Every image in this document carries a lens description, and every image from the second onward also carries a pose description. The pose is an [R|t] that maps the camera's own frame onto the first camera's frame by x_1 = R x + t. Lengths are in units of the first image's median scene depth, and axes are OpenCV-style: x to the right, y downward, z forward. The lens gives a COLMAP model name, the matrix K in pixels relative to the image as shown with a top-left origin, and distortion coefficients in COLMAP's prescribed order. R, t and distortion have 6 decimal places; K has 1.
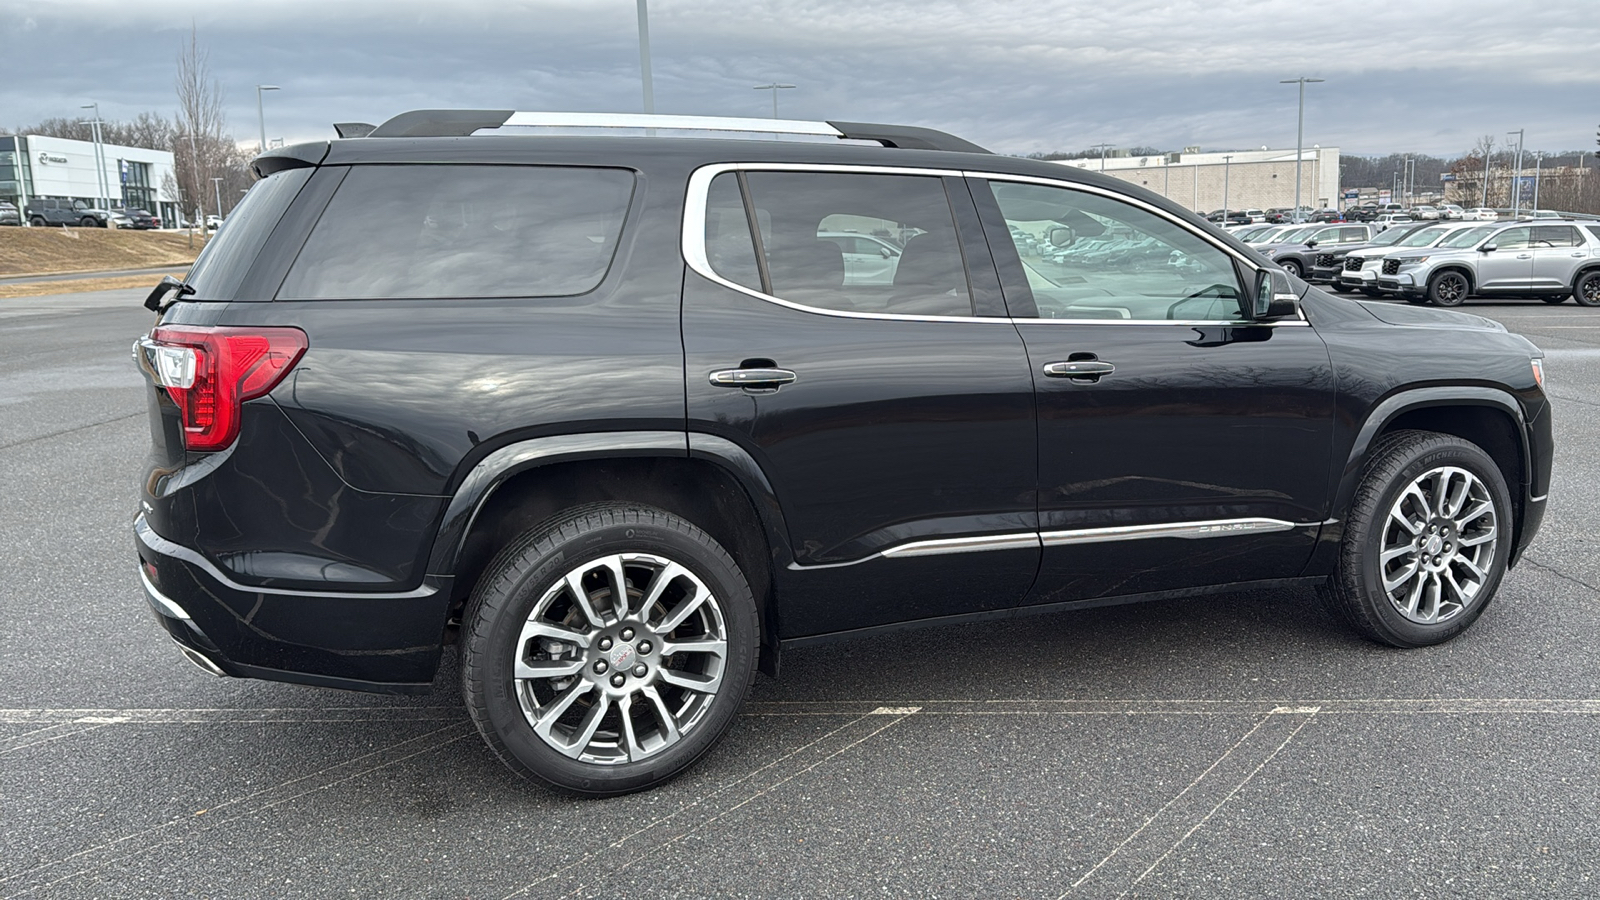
lens RADIAL K [[1279.1, 0, 826.9], [0, 1279.1, 458.4], [0, 0, 1]] dist [0.139675, -0.217830]
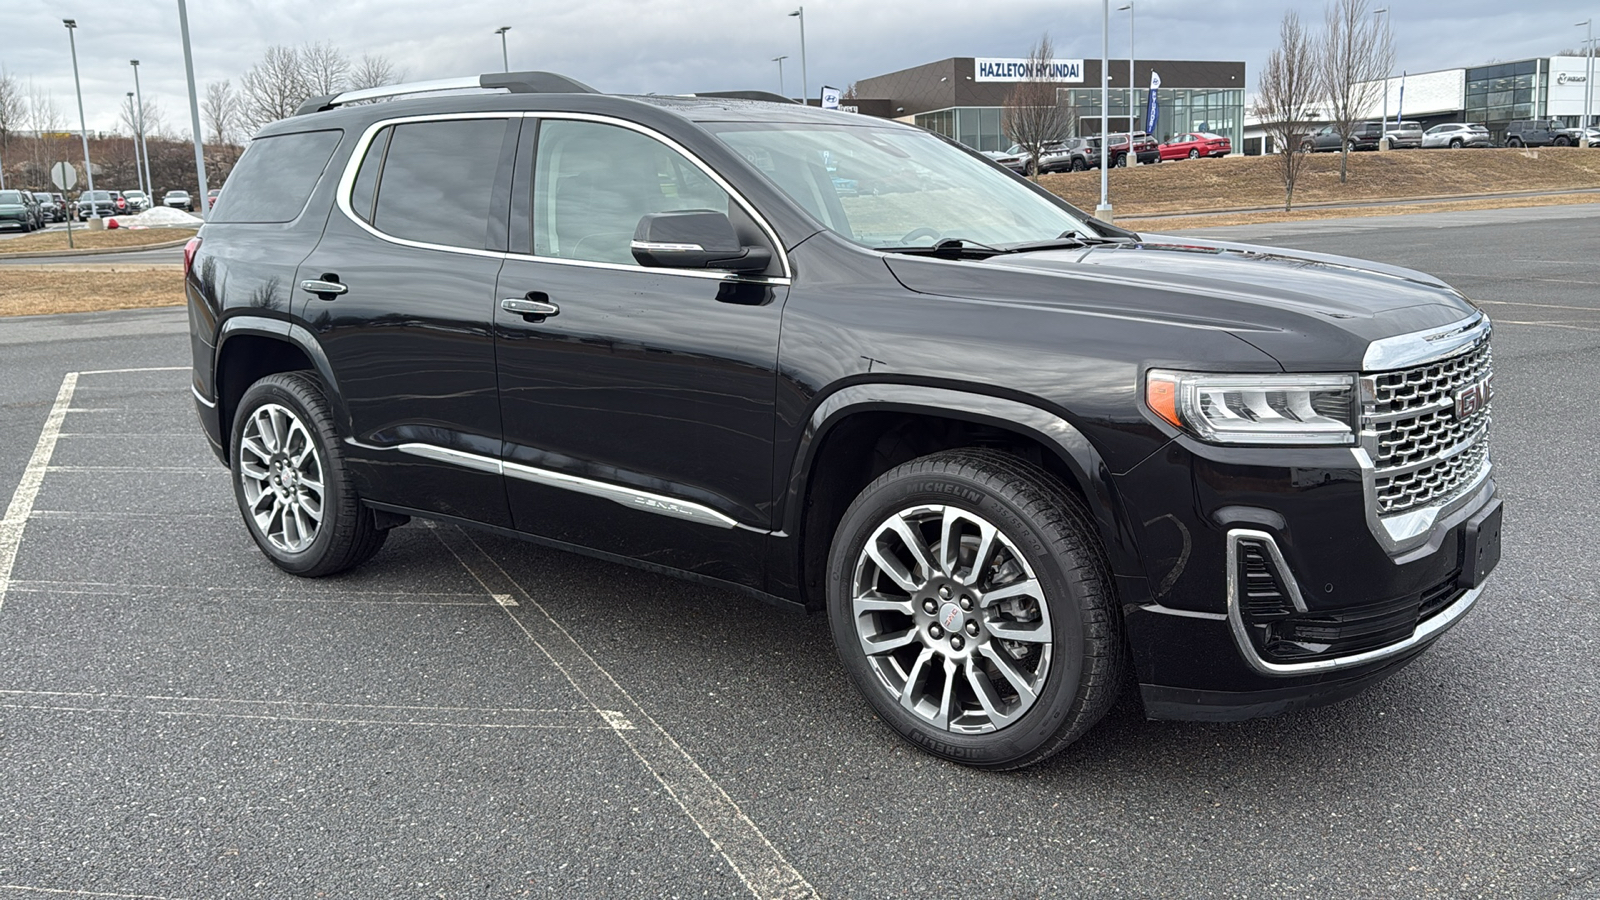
lens RADIAL K [[1279.4, 0, 826.2], [0, 1279.4, 439.1], [0, 0, 1]] dist [0.144948, -0.226438]
pose [[0.468307, 0.164478, -0.868122, 1.223053], [-0.124714, 0.984989, 0.119344, -0.120397], [0.874720, 0.052378, 0.481790, 0.740994]]
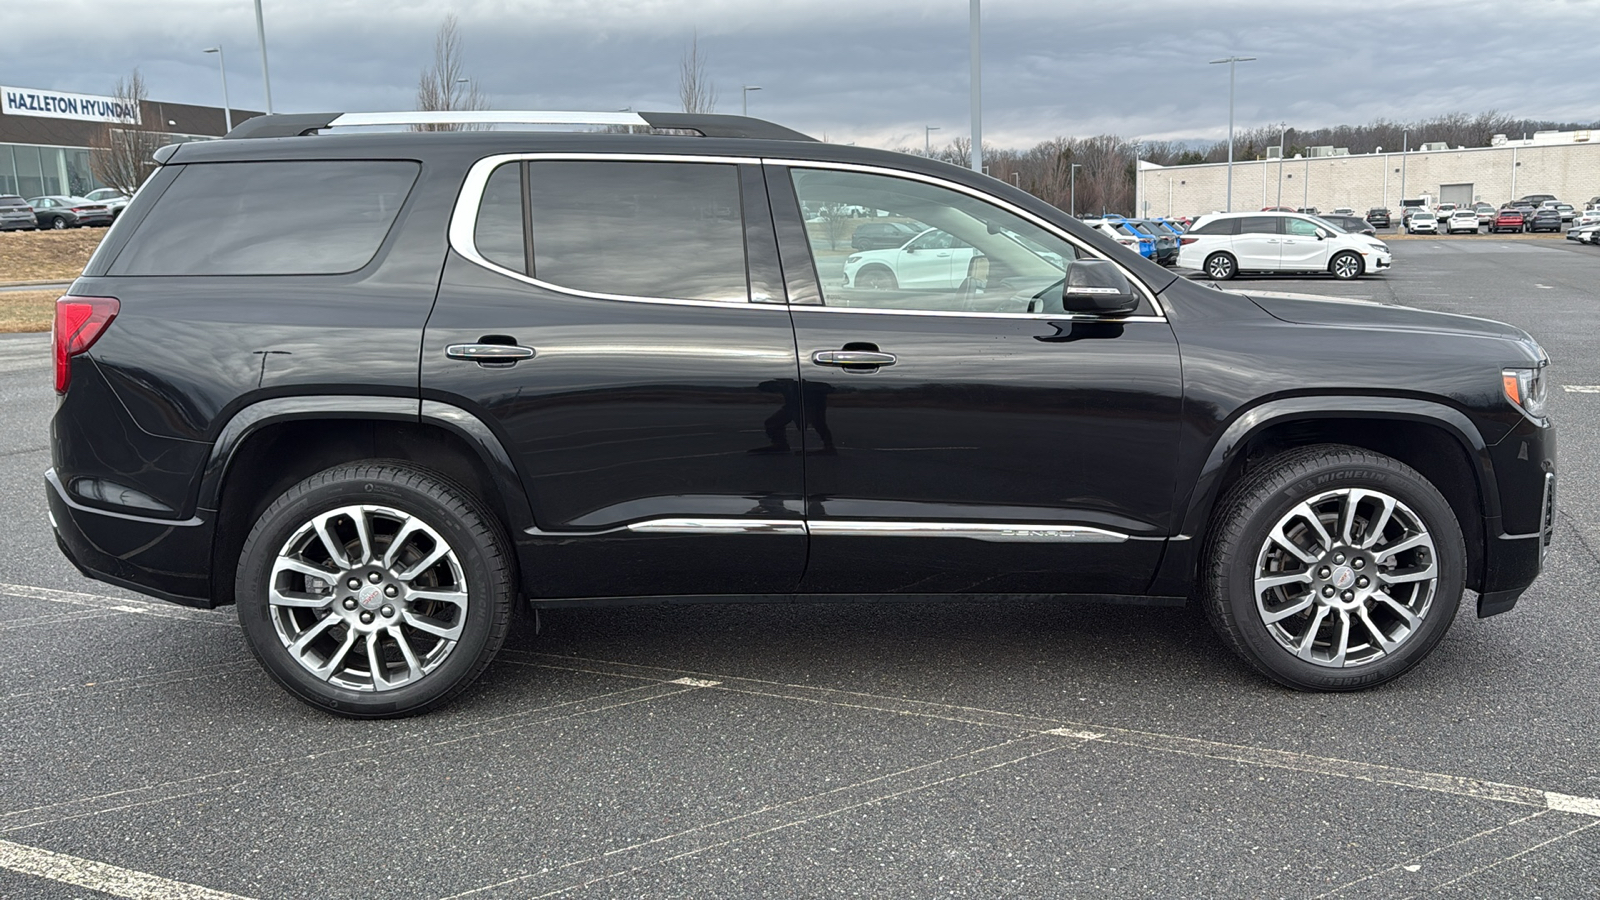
lens RADIAL K [[1279.1, 0, 826.9], [0, 1279.1, 458.4], [0, 0, 1]] dist [0.139675, -0.217830]
pose [[0.931611, 0.064763, -0.357640, 0.546120], [-0.060432, 0.997901, 0.023284, -0.015285], [0.358397, -0.000079, 0.933569, 0.077270]]
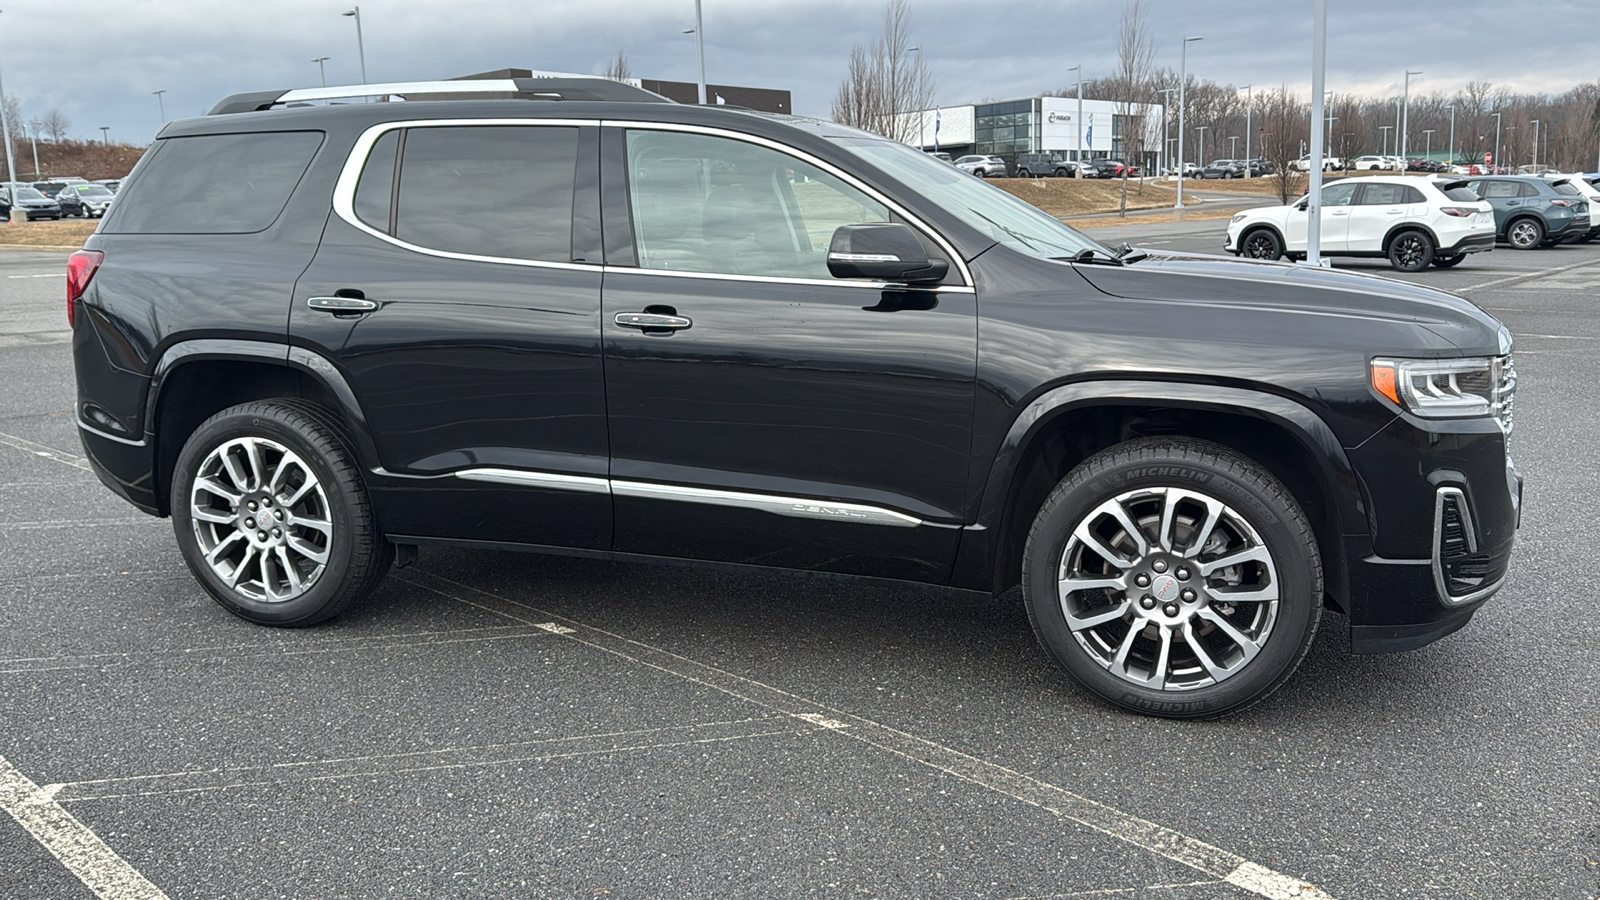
lens RADIAL K [[1279.1, 0, 826.9], [0, 1279.1, 458.4], [0, 0, 1]] dist [0.139675, -0.217830]
pose [[0.741303, 0.132166, -0.658029, 0.980332], [-0.104708, 0.991189, 0.081122, -0.060910], [0.662953, 0.008765, 0.748610, 0.362322]]
